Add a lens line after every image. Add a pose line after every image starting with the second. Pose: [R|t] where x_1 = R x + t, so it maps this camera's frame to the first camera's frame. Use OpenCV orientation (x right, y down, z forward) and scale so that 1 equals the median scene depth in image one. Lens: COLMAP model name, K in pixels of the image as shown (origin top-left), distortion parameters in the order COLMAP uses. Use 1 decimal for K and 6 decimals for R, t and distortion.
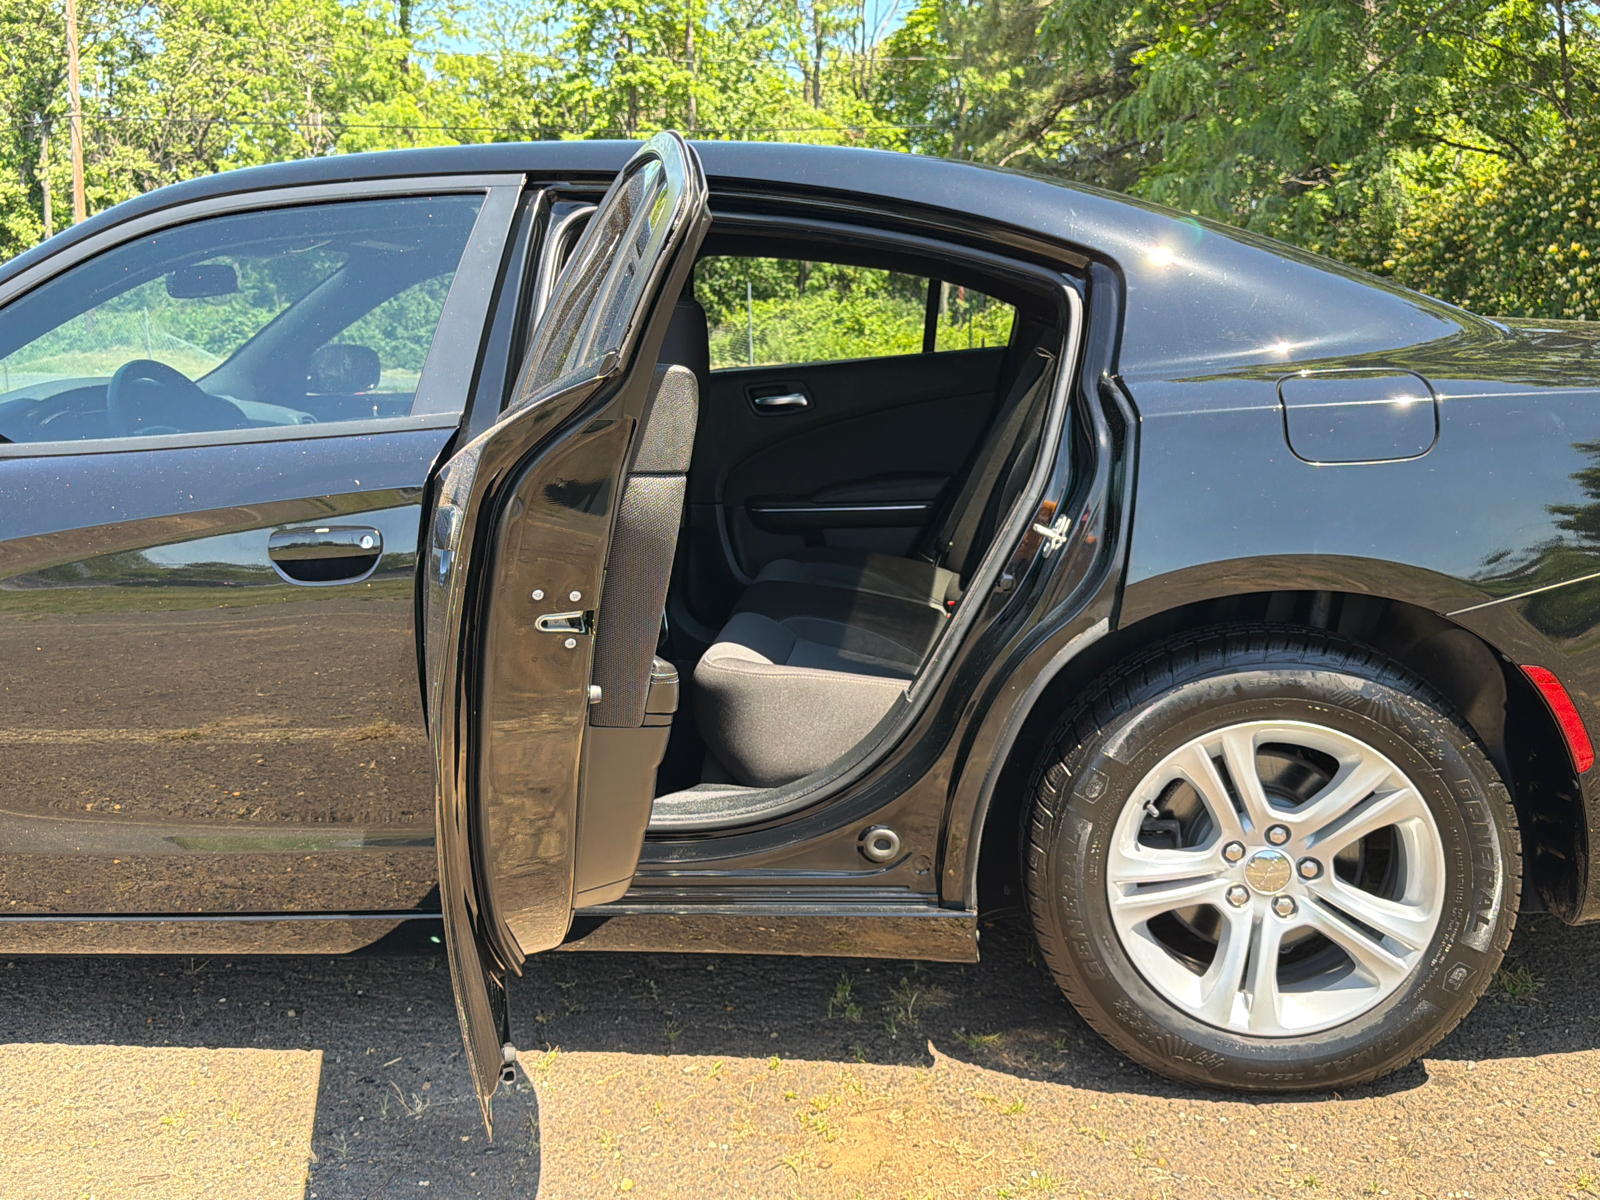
lens RADIAL K [[1539.1, 0, 800.0], [0, 1539.1, 600.0], [0, 0, 1]] dist [-0.014802, -0.003089]
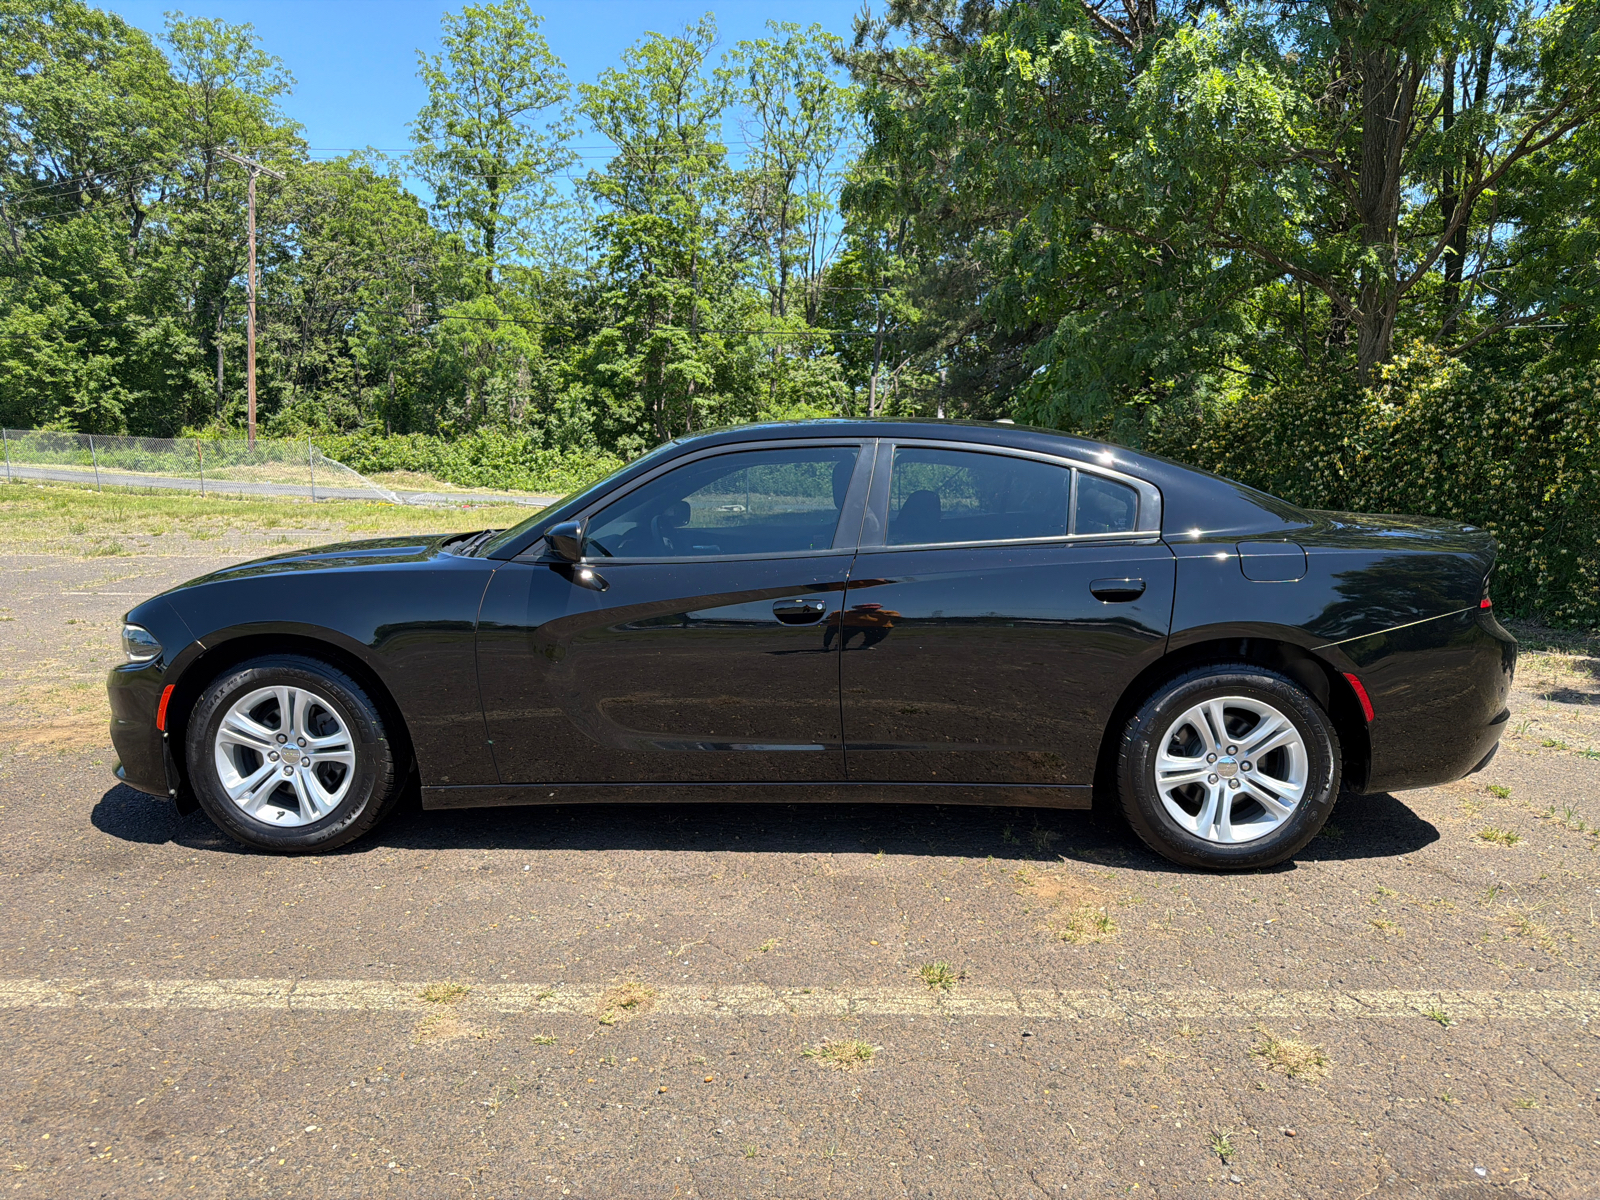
lens RADIAL K [[1137.9, 0, 800.0], [0, 1137.9, 600.0], [0, 0, 1]] dist [0.022714, -0.027756]
pose [[0.998102, 0.022944, 0.057152, -0.091907], [-0.019618, 0.998118, -0.058096, 0.010254], [-0.058377, 0.056864, 0.996674, -0.137747]]
